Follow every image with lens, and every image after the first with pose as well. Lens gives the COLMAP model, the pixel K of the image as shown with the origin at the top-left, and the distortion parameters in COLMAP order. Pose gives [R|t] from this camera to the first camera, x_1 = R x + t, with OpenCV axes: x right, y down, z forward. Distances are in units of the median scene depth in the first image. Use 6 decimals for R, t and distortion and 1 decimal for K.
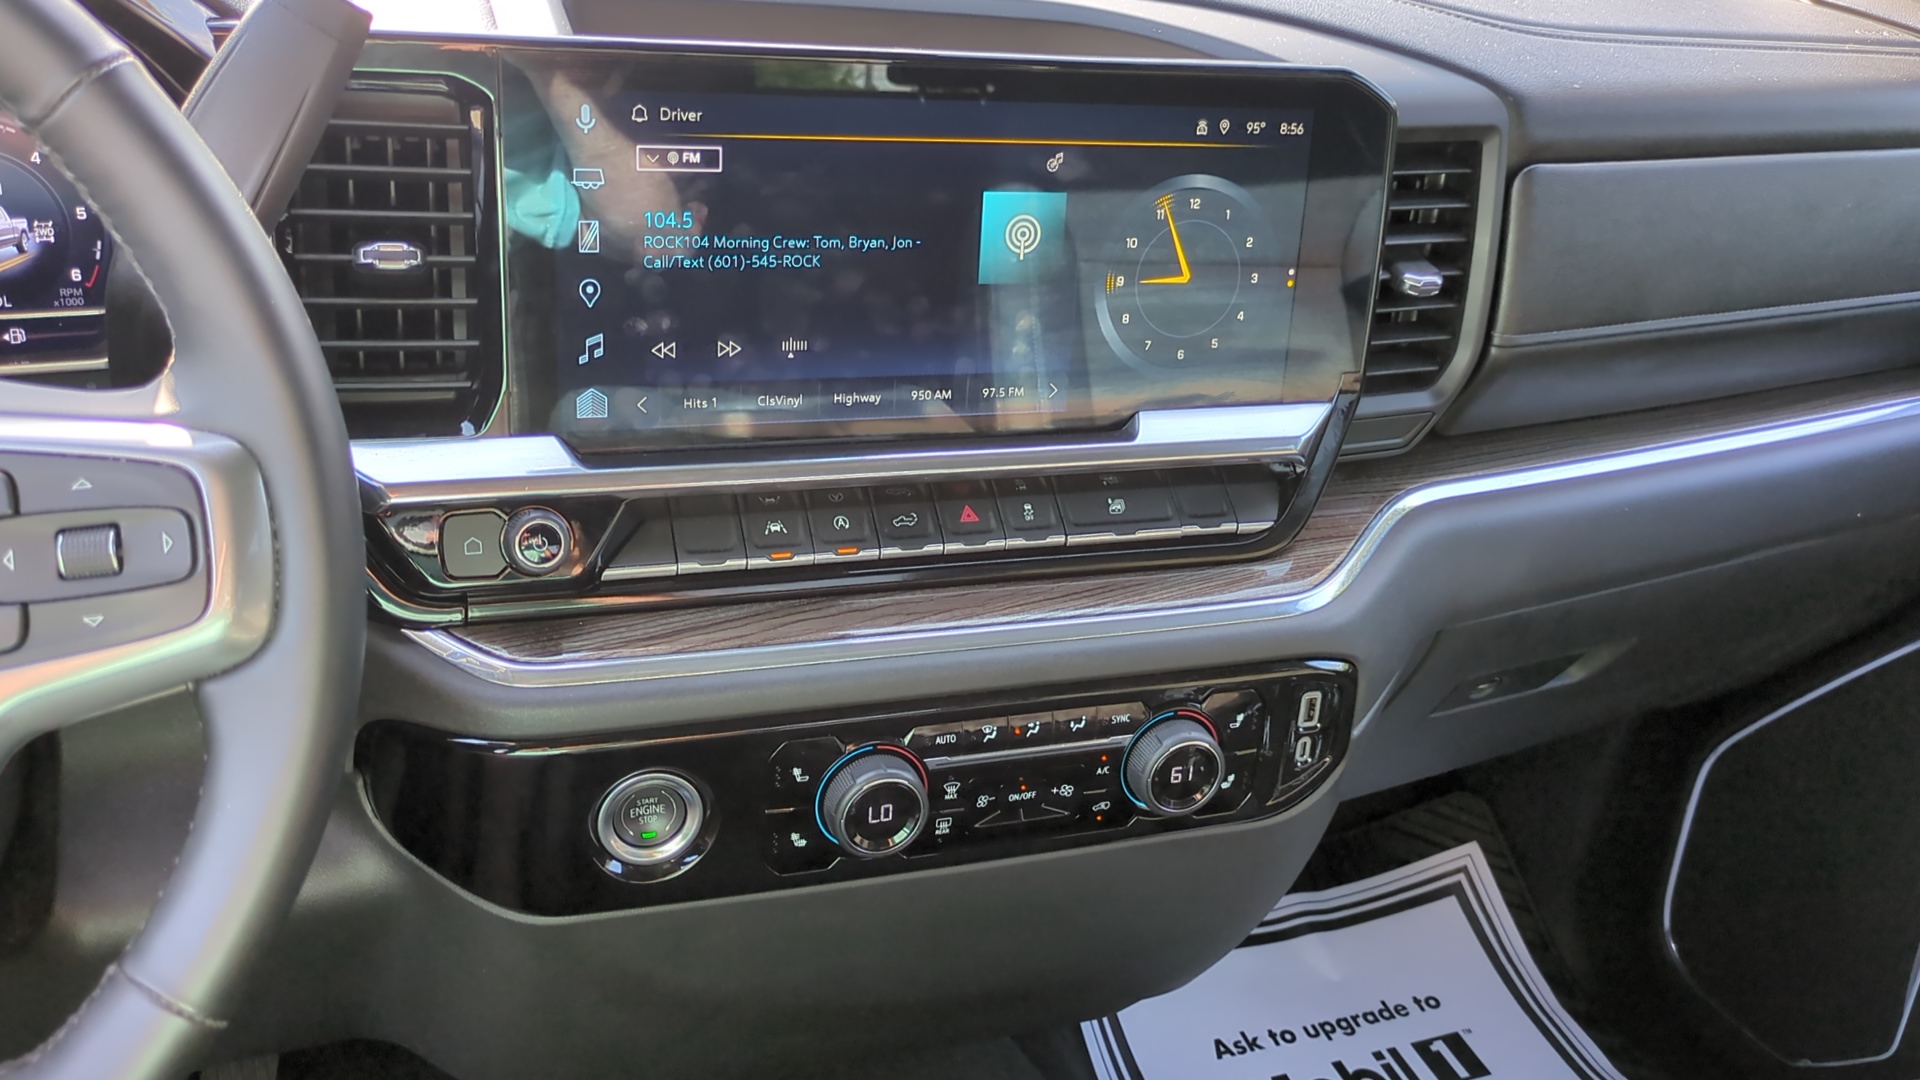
lens RADIAL K [[1732.9, 0, 970.3], [0, 1732.9, 529.0], [0, 0, 1]] dist [0.047764, -0.050175]
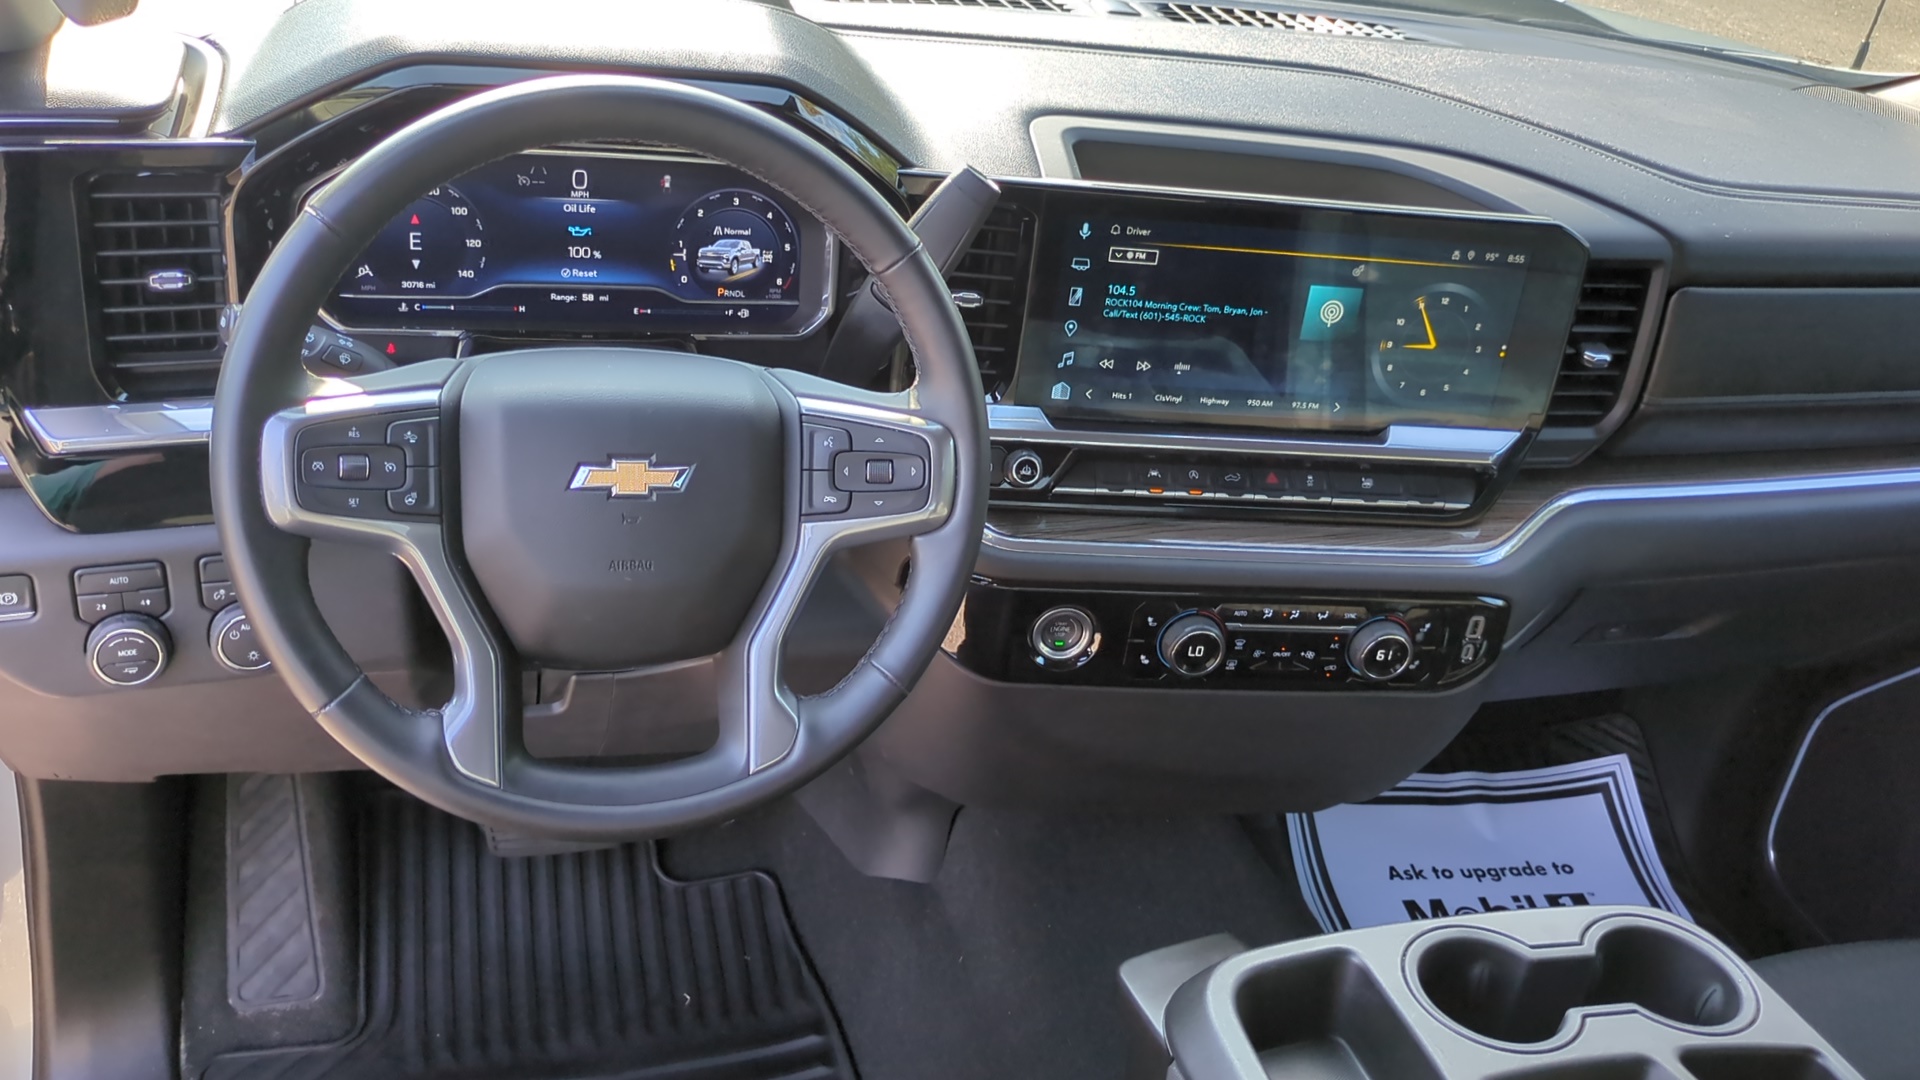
lens RADIAL K [[1732.9, 0, 942.9], [0, 1732.9, 545.7], [0, 0, 1]] dist [0.047764, -0.050175]
pose [[0.979744, 0.132860, -0.149833, -0.051159], [-0.119452, 0.988263, 0.095224, -0.063694], [0.160726, -0.075398, 0.984115, -0.647099]]
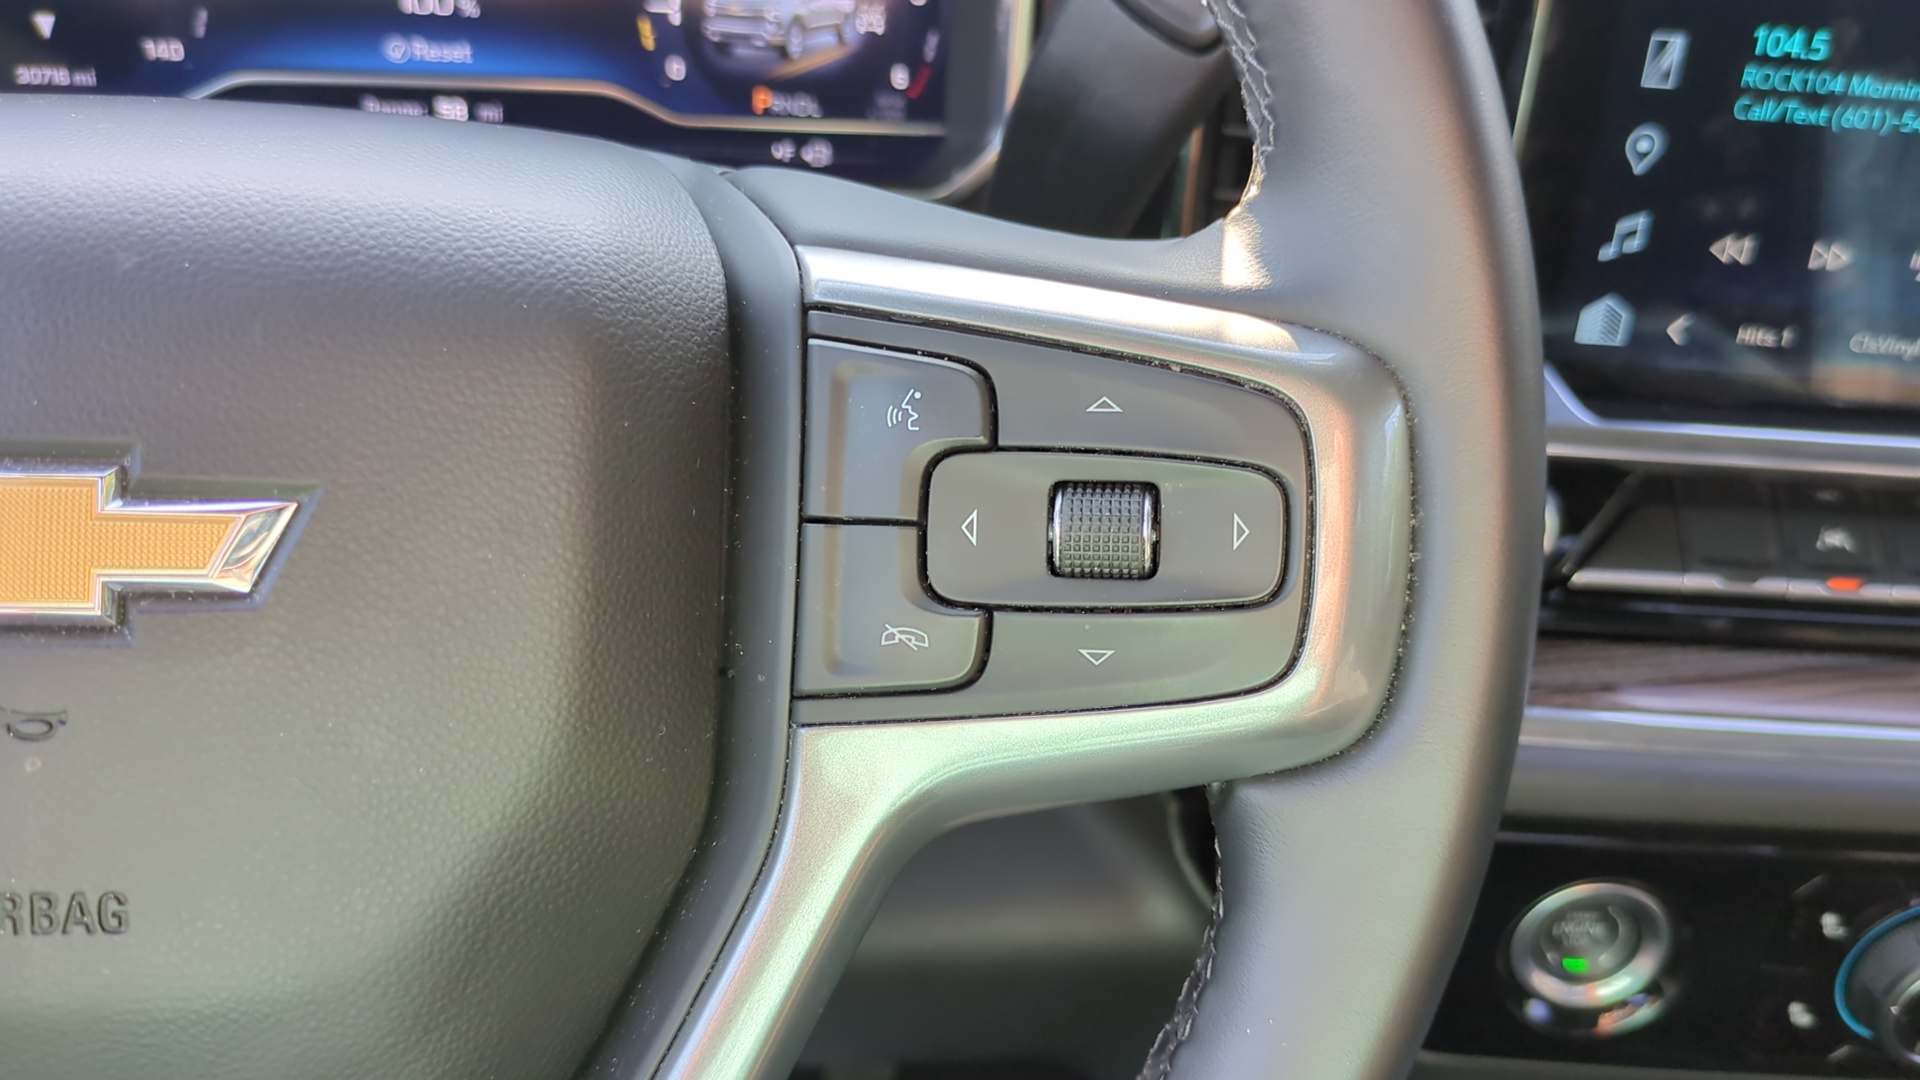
lens RADIAL K [[1732.9, 0, 978.4], [0, 1732.9, 533.0], [0, 0, 1]] dist [0.047764, -0.050175]
pose [[0.948485, 0.140978, -0.283727, -0.222289], [-0.124007, 0.989289, 0.077008, -0.013135], [0.291545, -0.037857, 0.955808, 0.270107]]
